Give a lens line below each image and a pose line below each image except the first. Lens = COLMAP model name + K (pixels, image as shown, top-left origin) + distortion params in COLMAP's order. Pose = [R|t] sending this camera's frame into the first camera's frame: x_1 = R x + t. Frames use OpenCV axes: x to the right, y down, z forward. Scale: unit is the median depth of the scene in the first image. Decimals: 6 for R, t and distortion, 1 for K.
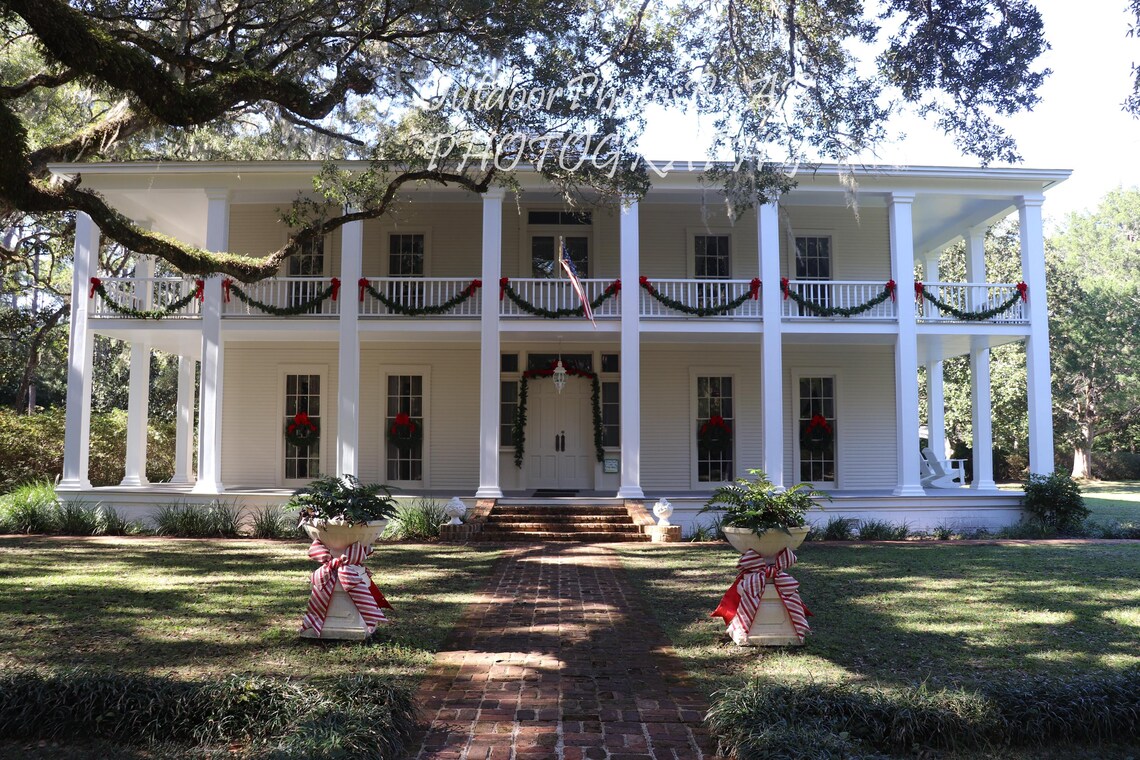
lens RADIAL K [[610.3, 0, 570.0], [0, 610.3, 380.0], [0, 0, 1]] dist [-0.068239, 0.000177]
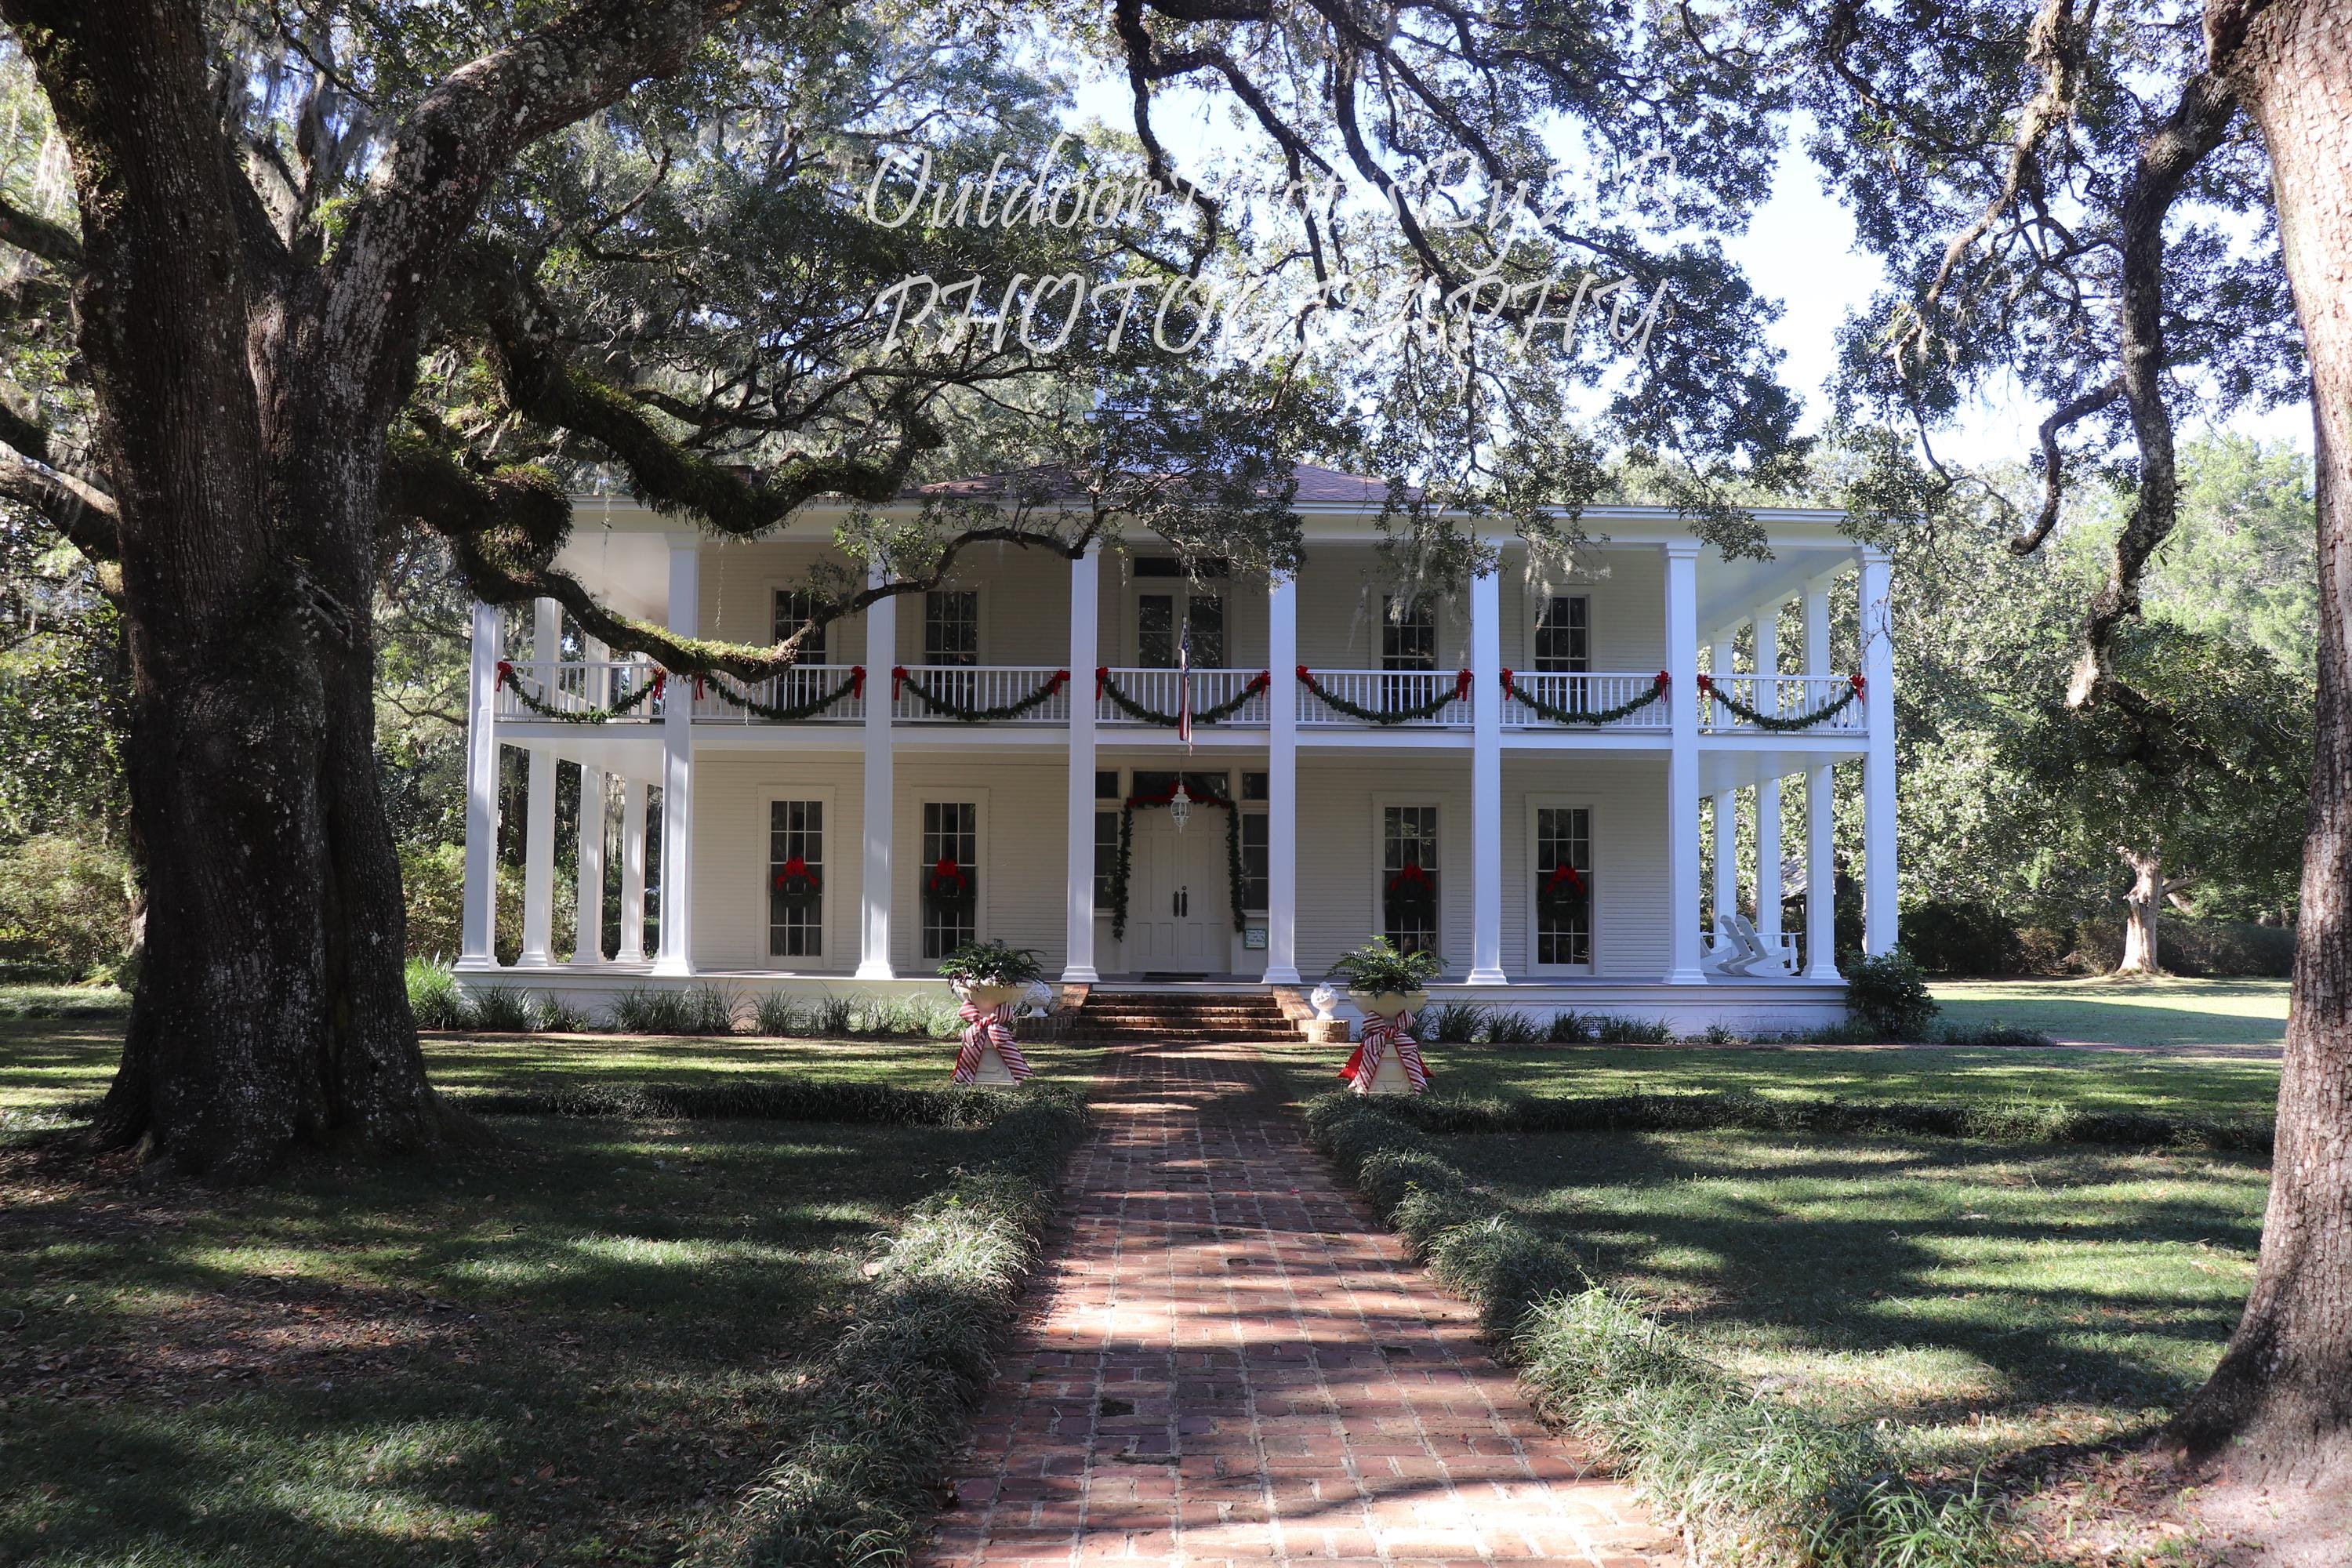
lens RADIAL K [[1259.2, 0, 1176.0], [0, 1259.2, 784.0], [0, 0, 1]] dist [-0.068239, 0.000177]
pose [[0.999952, 0.004437, -0.008760, -0.010463], [-0.004319, 0.999901, 0.013423, -0.054584], [0.008819, -0.013384, 0.999872, -0.441198]]
